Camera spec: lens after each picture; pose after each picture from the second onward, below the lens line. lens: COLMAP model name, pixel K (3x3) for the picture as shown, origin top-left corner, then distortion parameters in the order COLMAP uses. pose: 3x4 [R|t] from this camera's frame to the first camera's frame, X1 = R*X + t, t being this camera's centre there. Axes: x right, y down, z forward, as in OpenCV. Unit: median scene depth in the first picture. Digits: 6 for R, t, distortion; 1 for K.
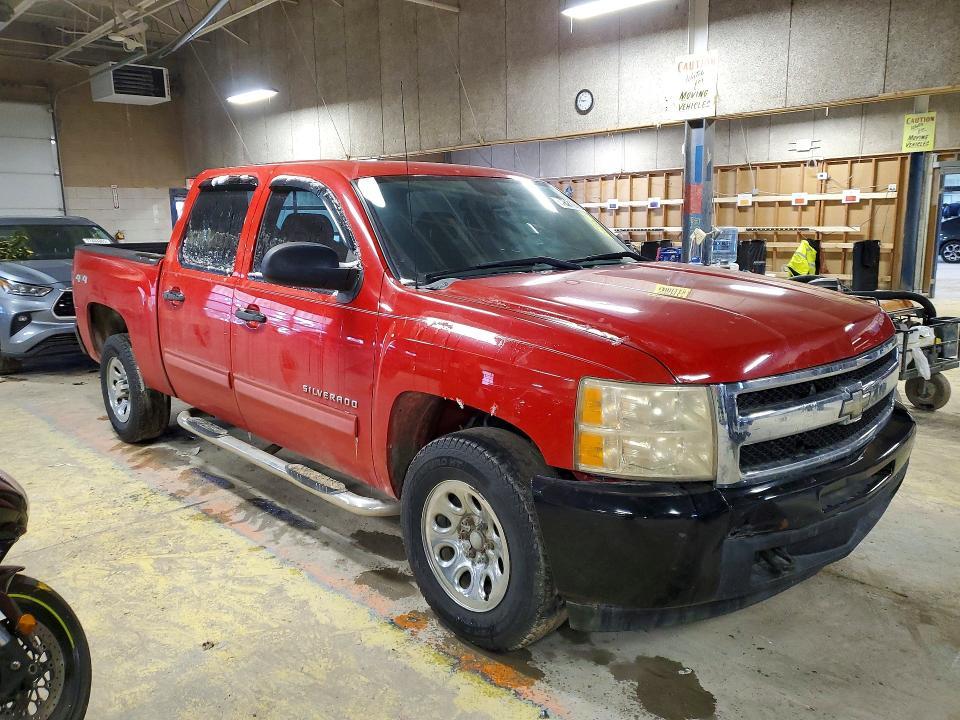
lens RADIAL K [[843.3, 0, 480.2], [0, 843.3, 365.6], [0, 0, 1]] dist [0.015116, 0.009608]
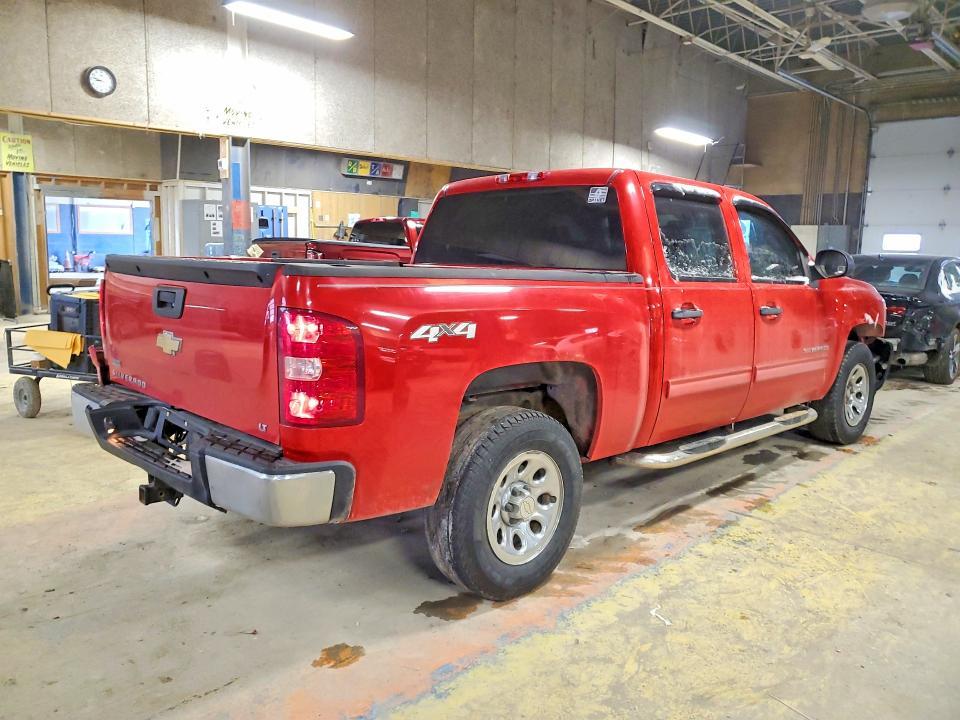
lens RADIAL K [[816.3, 0, 479.4], [0, 816.3, 357.5], [0, 0, 1]] dist [0.016193, 0.020526]
pose [[-0.115976, -0.125180, 0.985332, -1.203812], [0.159915, 0.976731, 0.142910, -0.198955], [-0.980294, 0.174144, -0.093260, 1.328680]]
